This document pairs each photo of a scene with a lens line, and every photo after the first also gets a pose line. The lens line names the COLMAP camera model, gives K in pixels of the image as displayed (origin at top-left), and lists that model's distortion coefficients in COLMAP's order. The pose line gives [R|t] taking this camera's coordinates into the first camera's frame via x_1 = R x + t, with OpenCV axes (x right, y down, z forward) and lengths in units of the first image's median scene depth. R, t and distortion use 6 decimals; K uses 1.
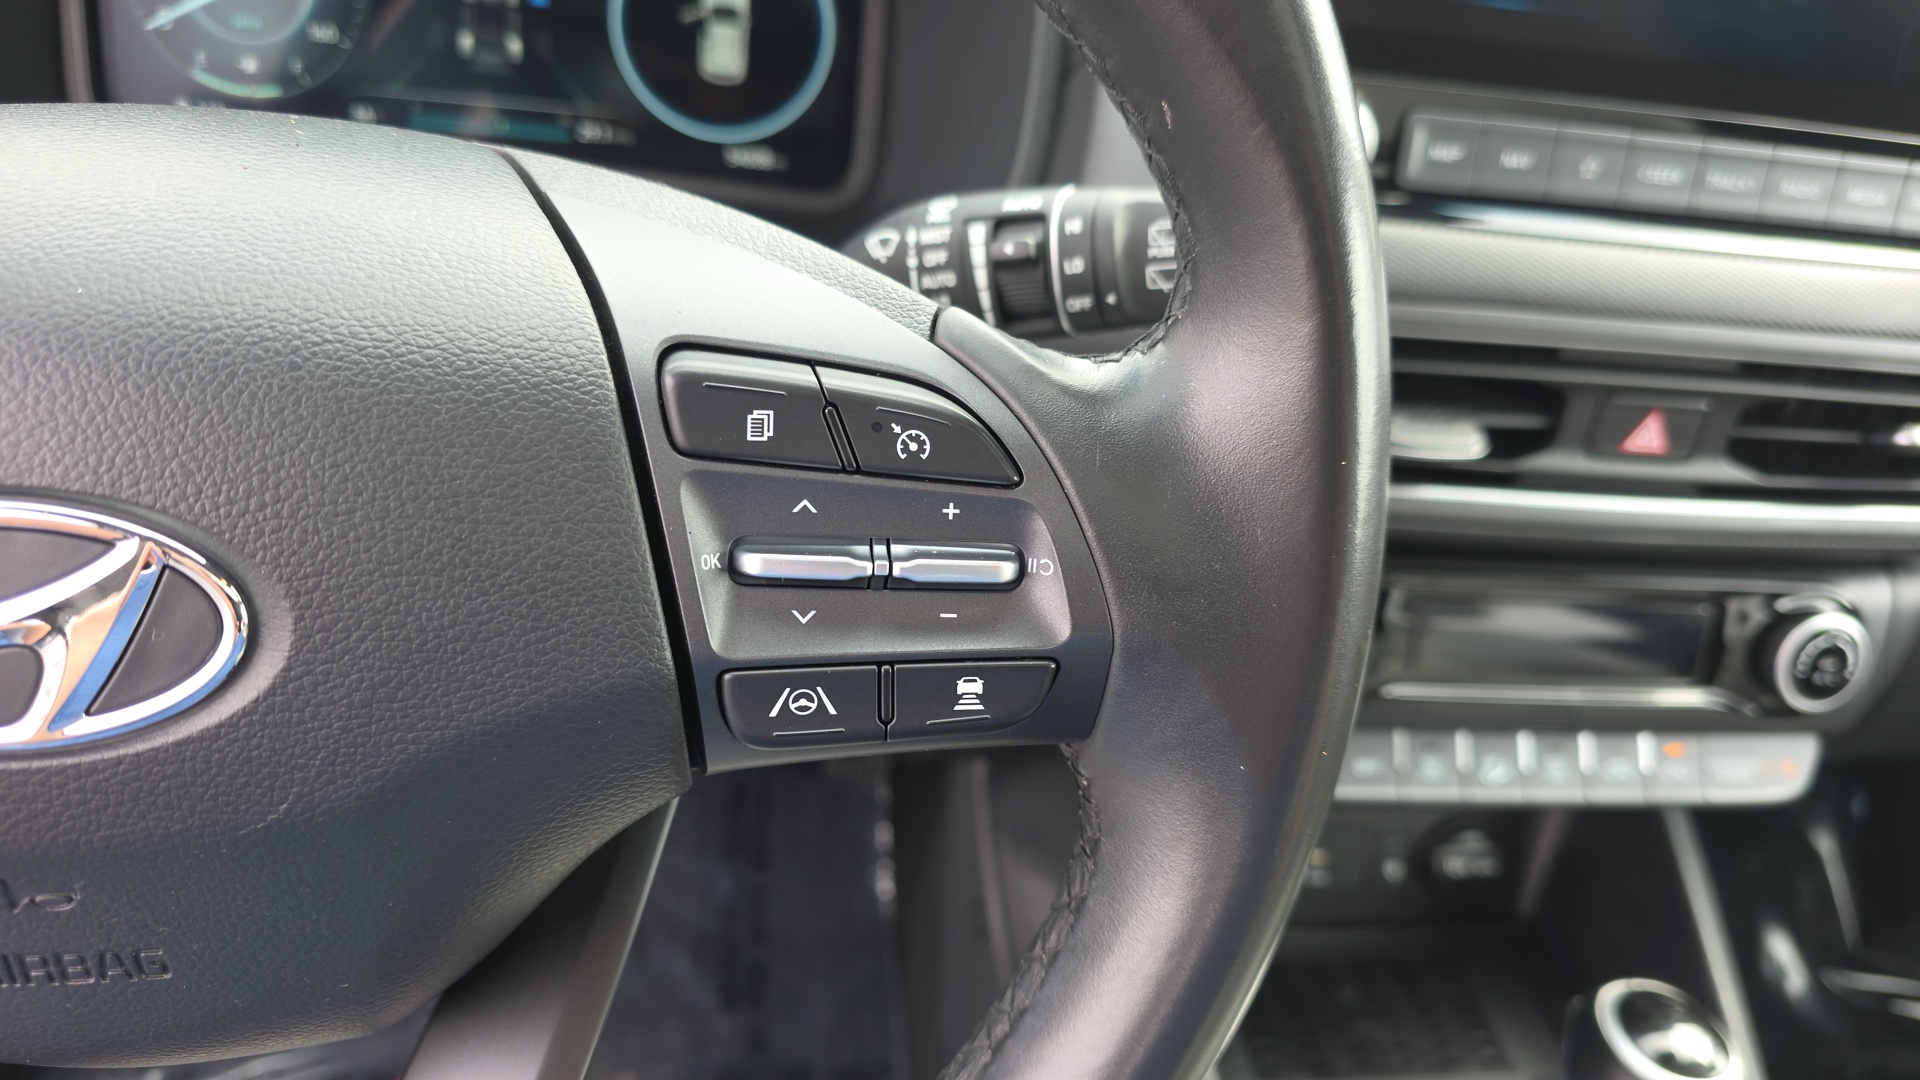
lens RADIAL K [[1300.3, 0, 947.2], [0, 1300.3, 579.0], [0, 0, 1]] dist [0.055750, -0.035171]
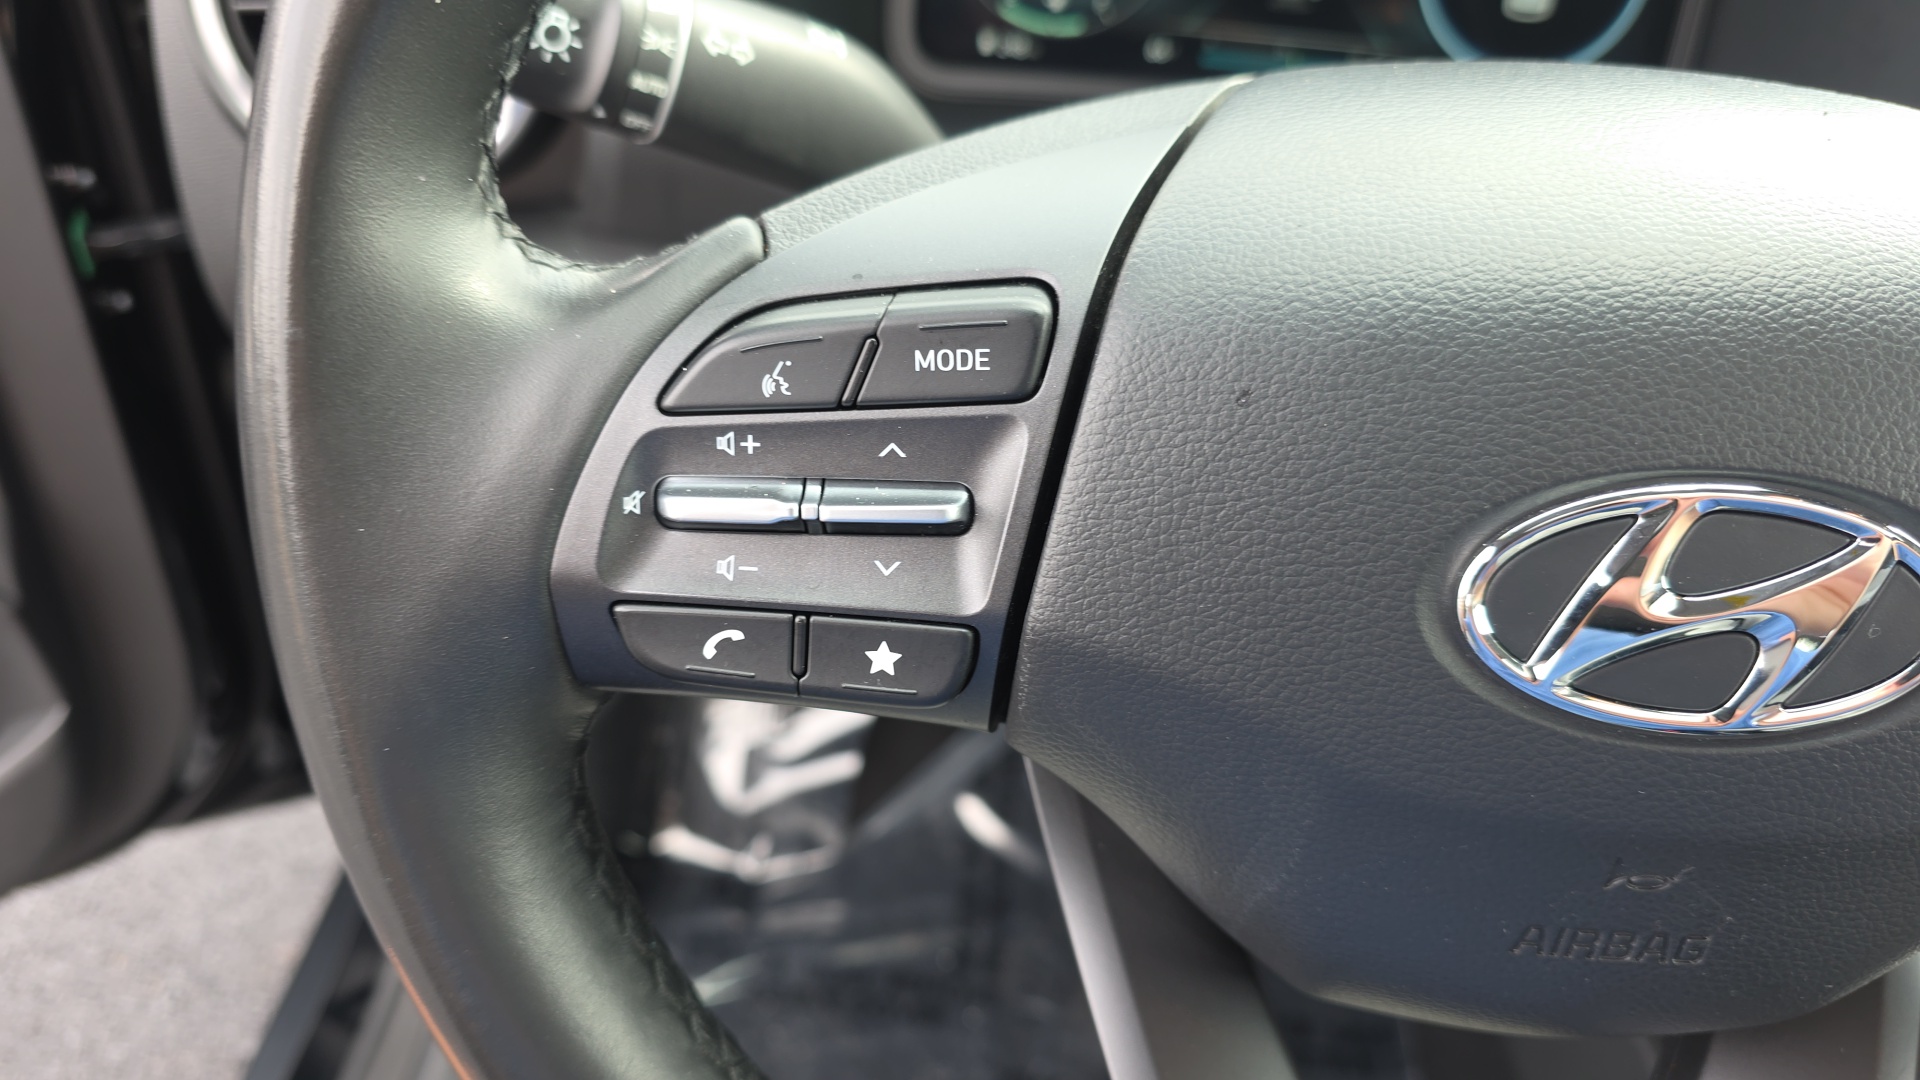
lens RADIAL K [[1300.3, 0, 953.9], [0, 1300.3, 539.5], [0, 0, 1]] dist [0.055750, -0.035171]
pose [[0.983060, 0.071368, -0.168819, -0.671710], [-0.067242, 0.997284, 0.030040, -0.005298], [0.170504, -0.018179, 0.985189, -0.043368]]
